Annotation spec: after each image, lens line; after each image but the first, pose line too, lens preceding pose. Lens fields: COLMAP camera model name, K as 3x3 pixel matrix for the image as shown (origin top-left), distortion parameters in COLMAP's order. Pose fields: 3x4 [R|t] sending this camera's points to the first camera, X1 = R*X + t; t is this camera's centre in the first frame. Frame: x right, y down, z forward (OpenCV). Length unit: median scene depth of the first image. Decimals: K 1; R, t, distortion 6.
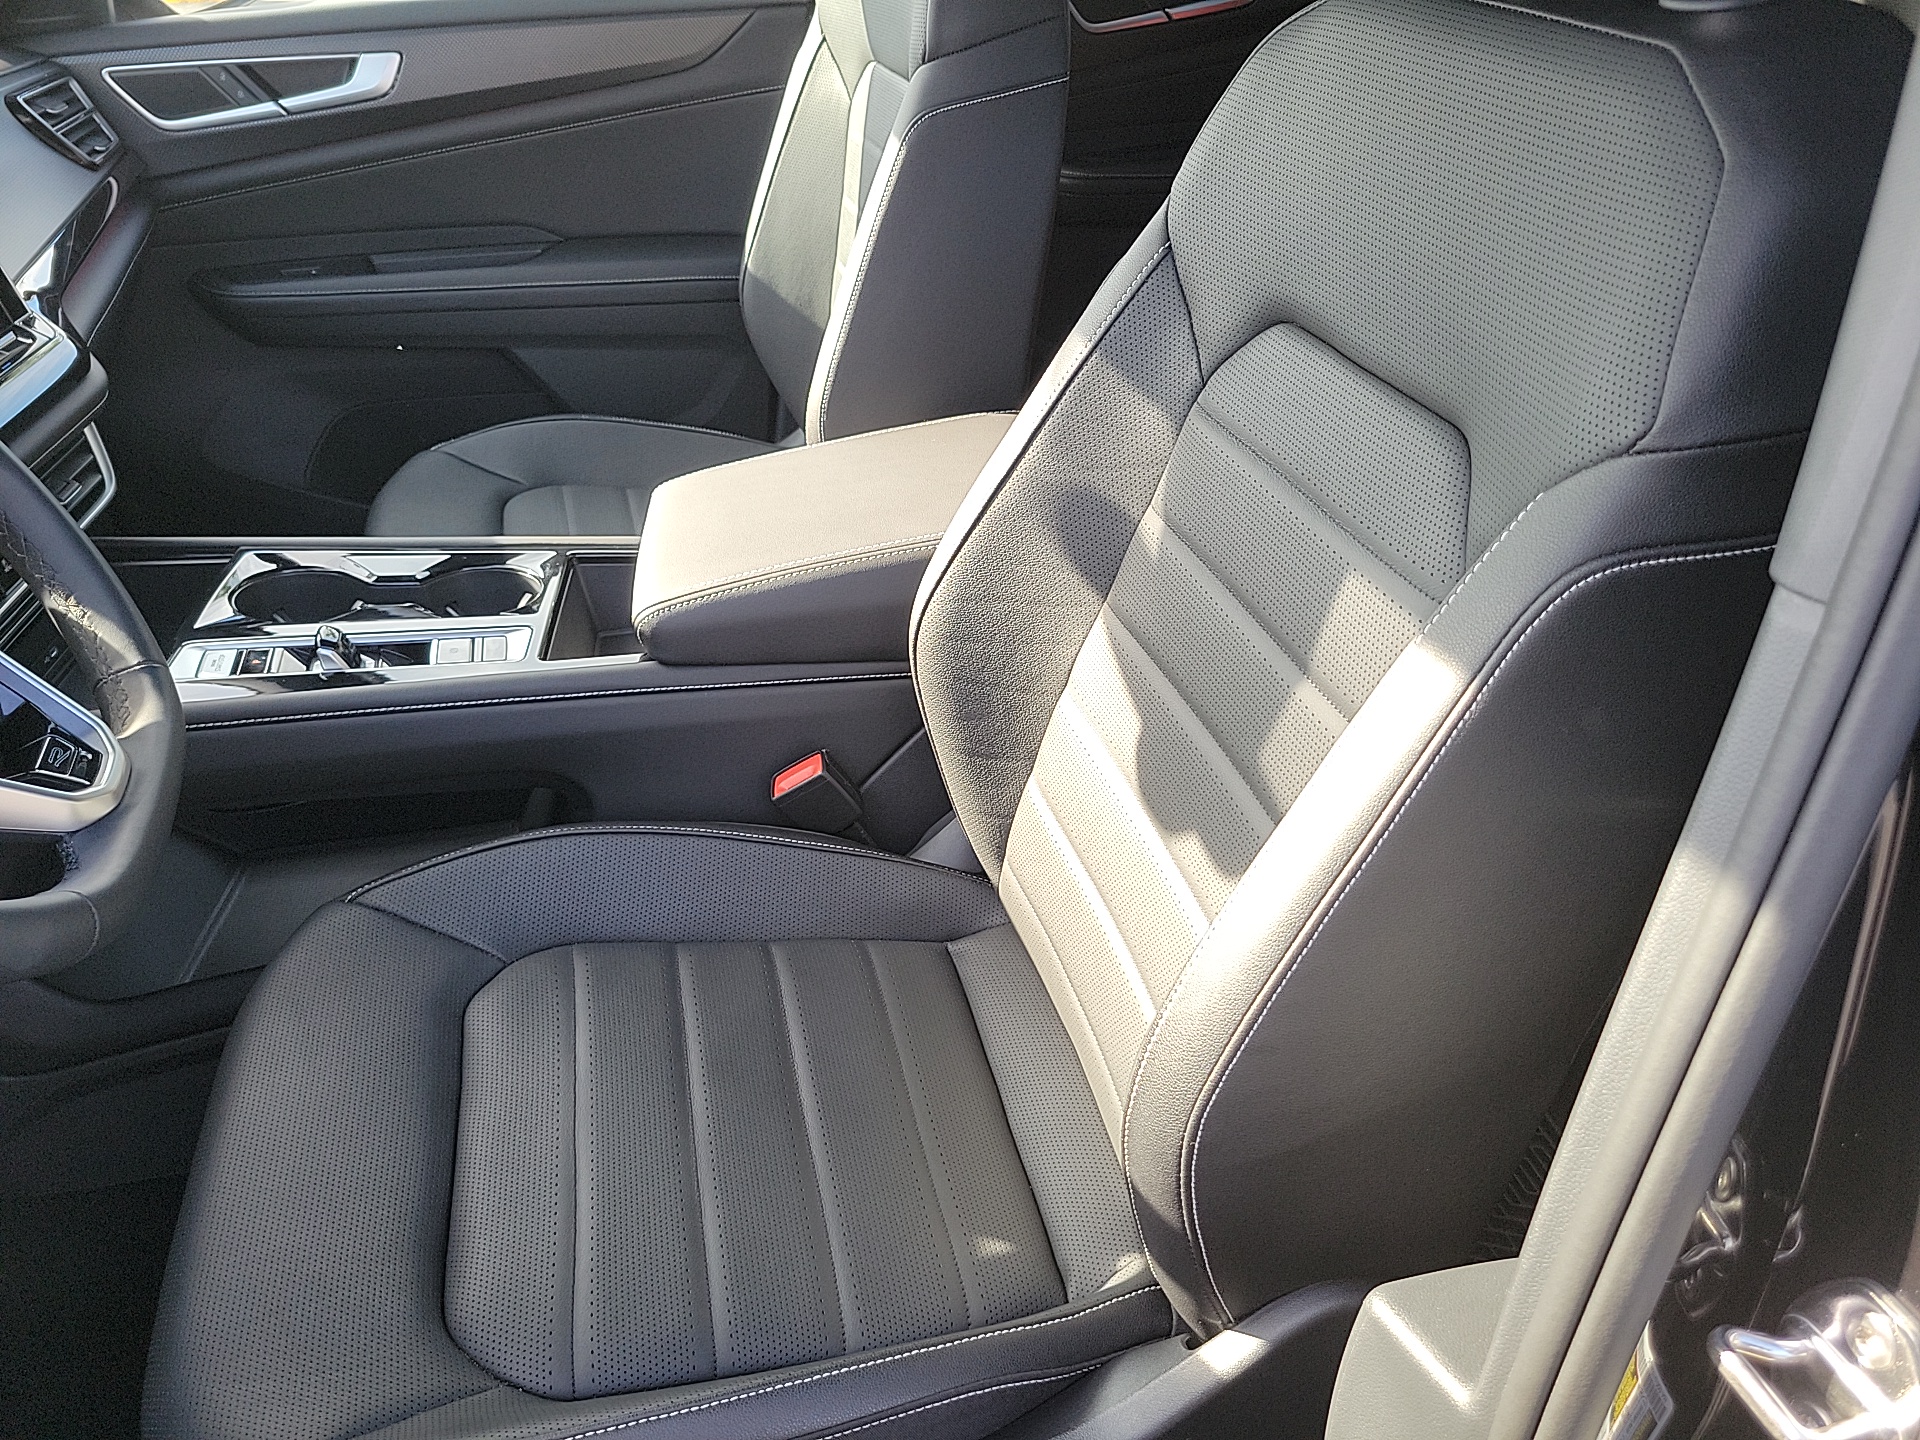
lens RADIAL K [[1453.2, 0, 968.8], [0, 1453.2, 726.7], [0, 0, 1]] dist [0.041773, -0.032513]
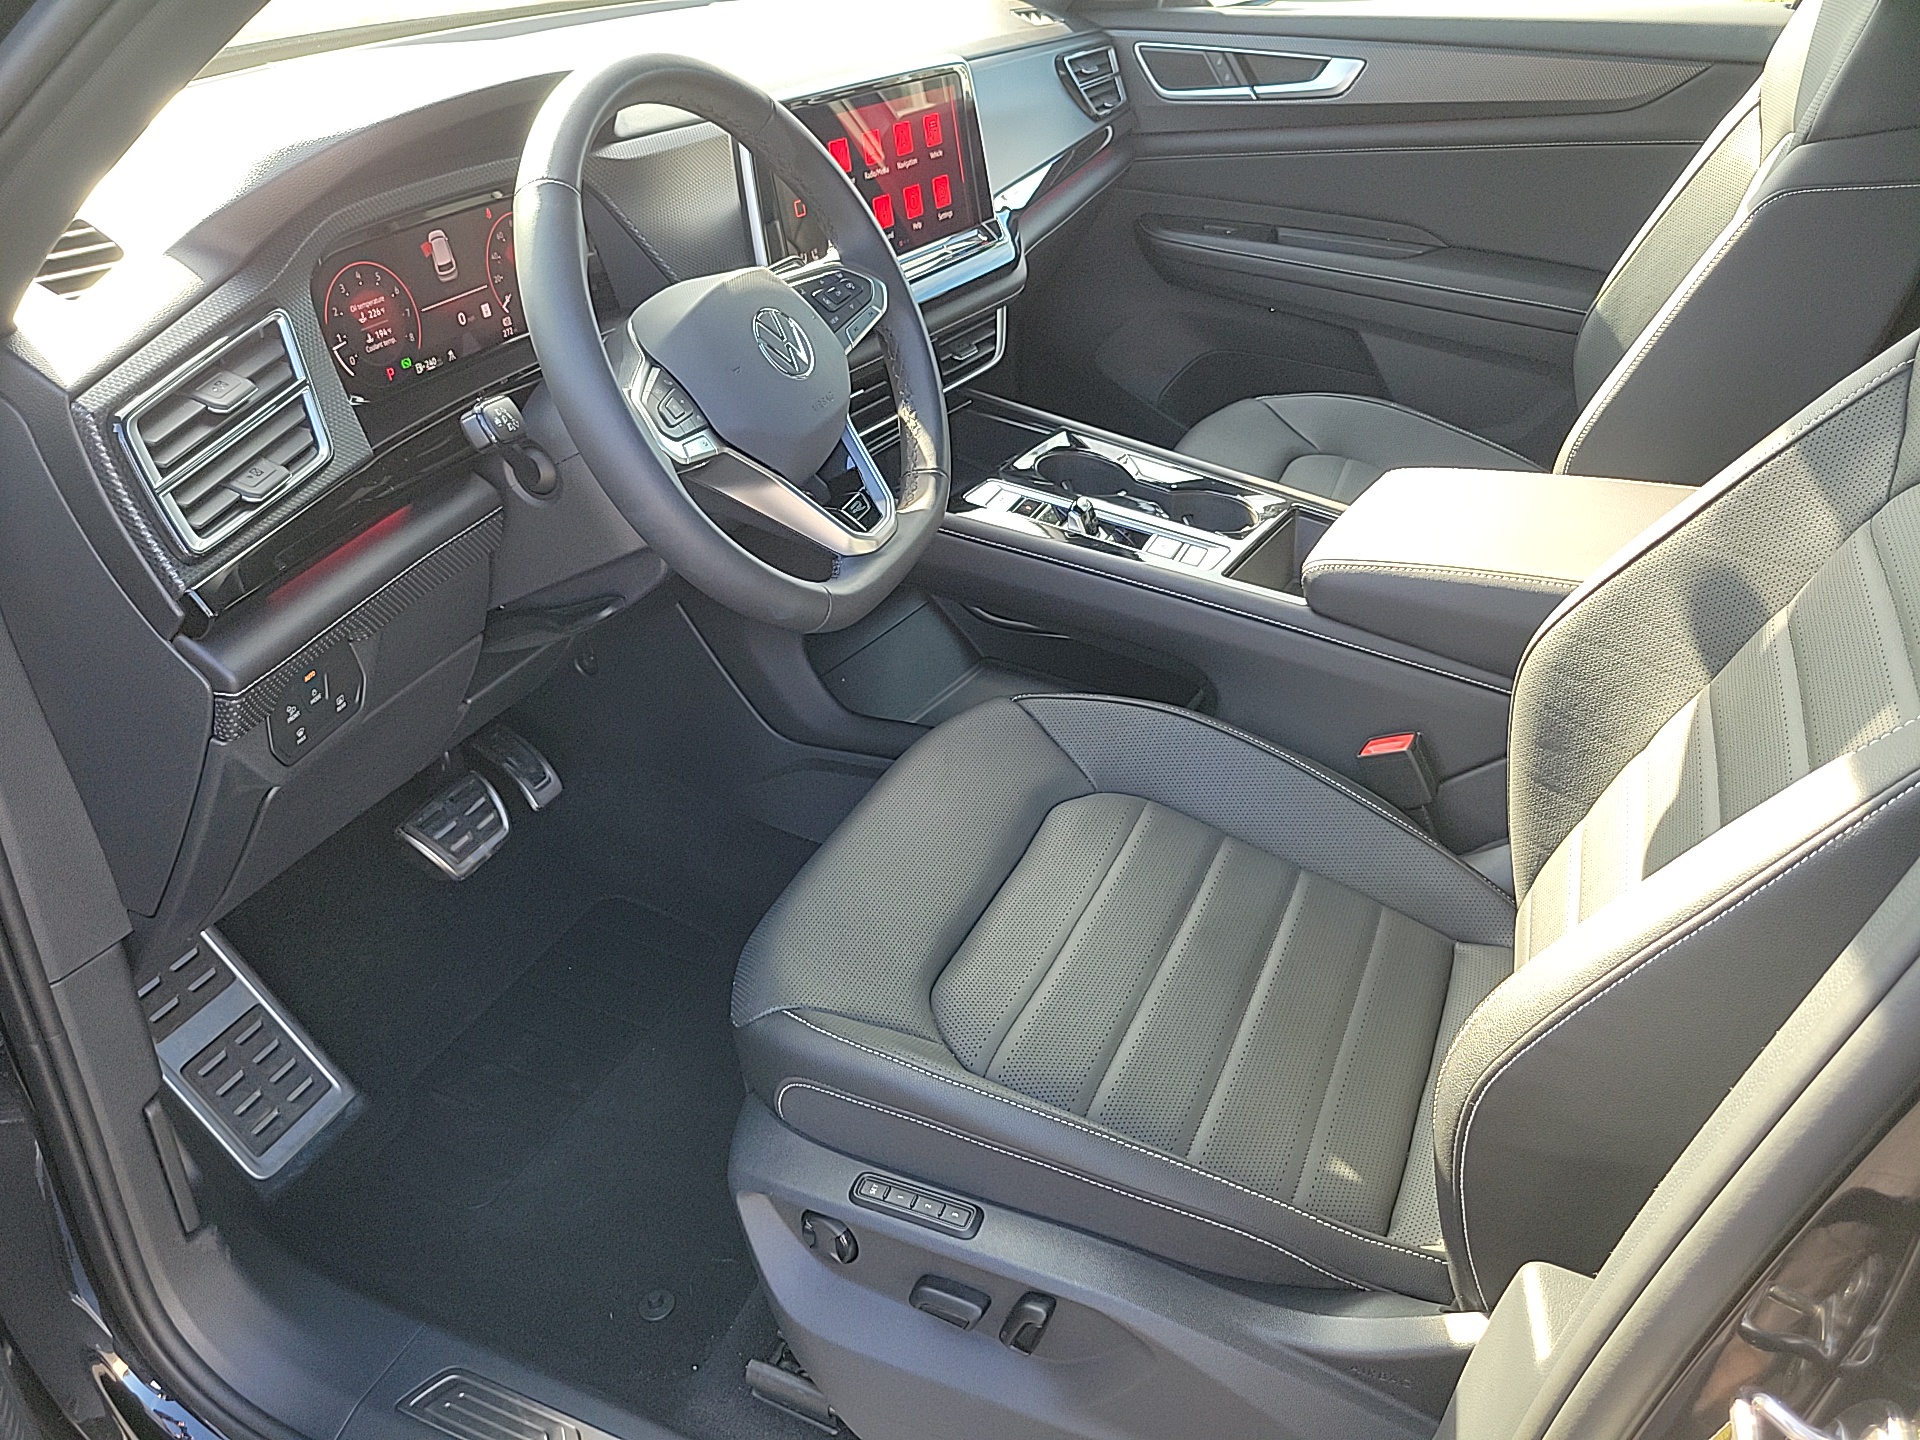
lens RADIAL K [[1454.3, 0, 960.0], [0, 1454.3, 720.0], [0, 0, 1]] dist [0.023163, -0.008249]
pose [[0.788313, 0.361383, -0.497961, 0.186762], [-0.362023, 0.926841, 0.099520, 0.024982], [0.497496, 0.101820, 0.861470, -0.130574]]
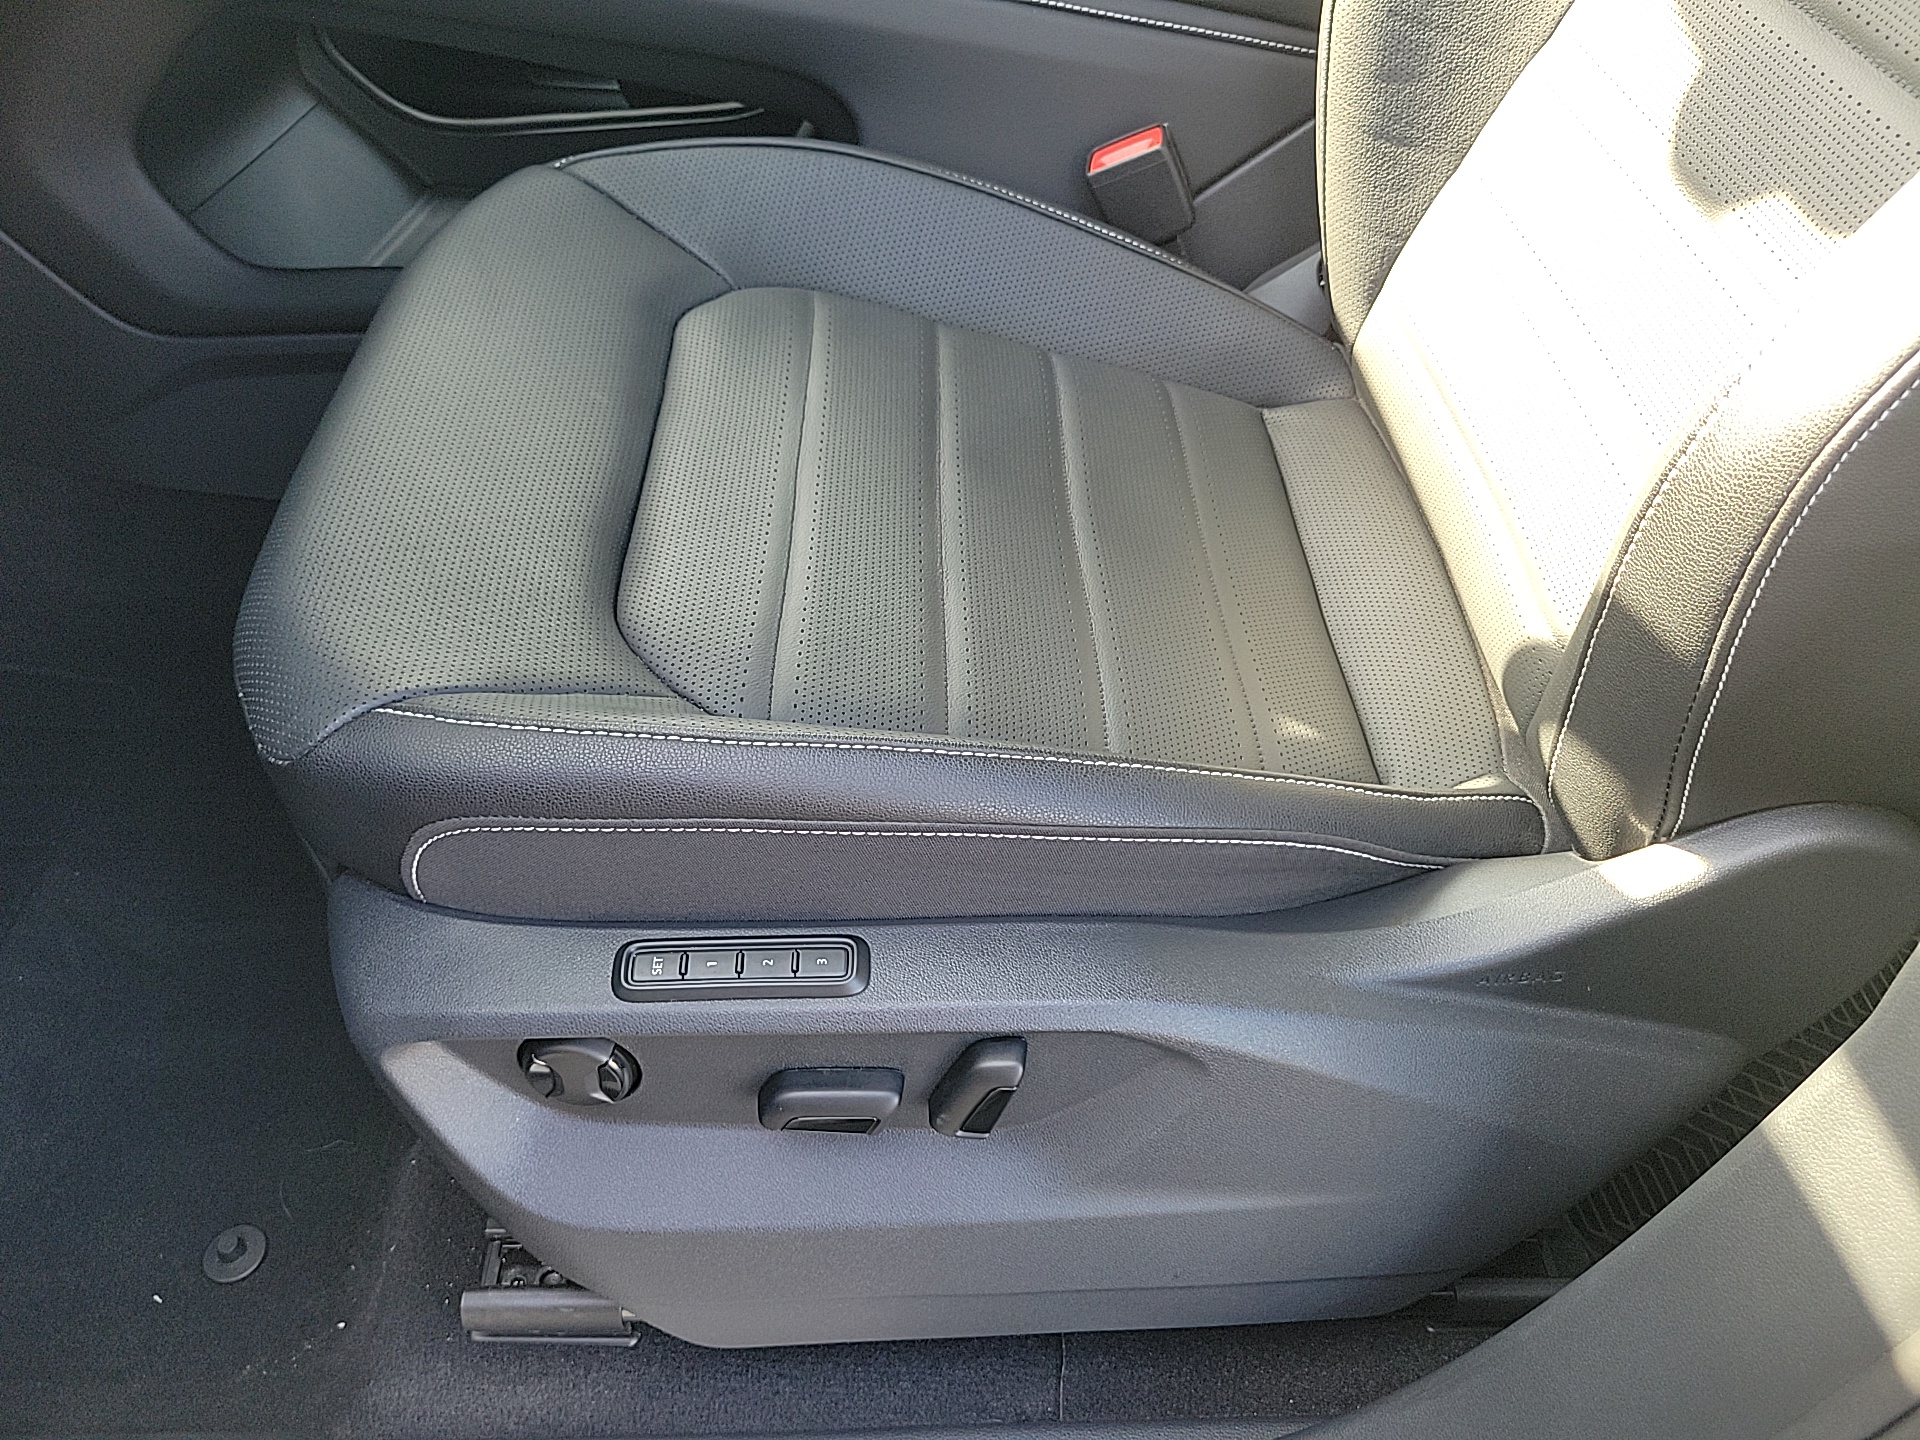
lens RADIAL K [[1454.3, 0, 960.0], [0, 1454.3, 720.0], [0, 0, 1]] dist [0.023163, -0.008249]
pose [[0.972186, 0.223337, -0.070537, -0.088211], [-0.206642, 0.959686, 0.190531, 0.211109], [0.110246, -0.170656, 0.979144, 0.197415]]
